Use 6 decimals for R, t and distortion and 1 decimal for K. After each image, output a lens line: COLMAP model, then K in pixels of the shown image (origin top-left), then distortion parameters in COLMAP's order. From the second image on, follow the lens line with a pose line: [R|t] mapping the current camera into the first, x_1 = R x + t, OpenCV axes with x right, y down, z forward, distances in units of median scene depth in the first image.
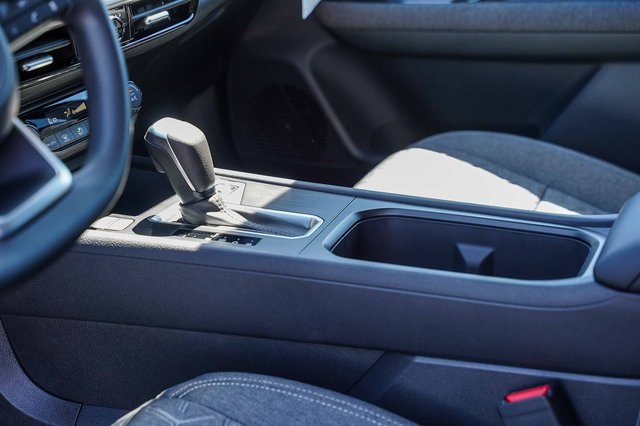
lens RADIAL K [[1194.2, 0, 320.0], [0, 1194.2, 213.0], [0, 0, 1]] dist [0.190228, -0.114279]
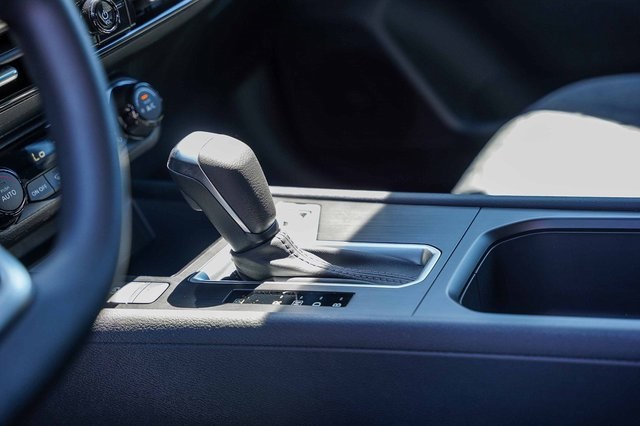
lens RADIAL K [[1296.6, 0, 320.0], [0, 1296.6, 213.0], [0, 0, 1]] dist [0.192231, 0.228193]
pose [[0.989505, -0.127824, -0.067390, -0.012208], [0.129681, 0.991267, 0.023926, -0.041929], [0.063743, -0.032414, 0.997440, 0.255515]]
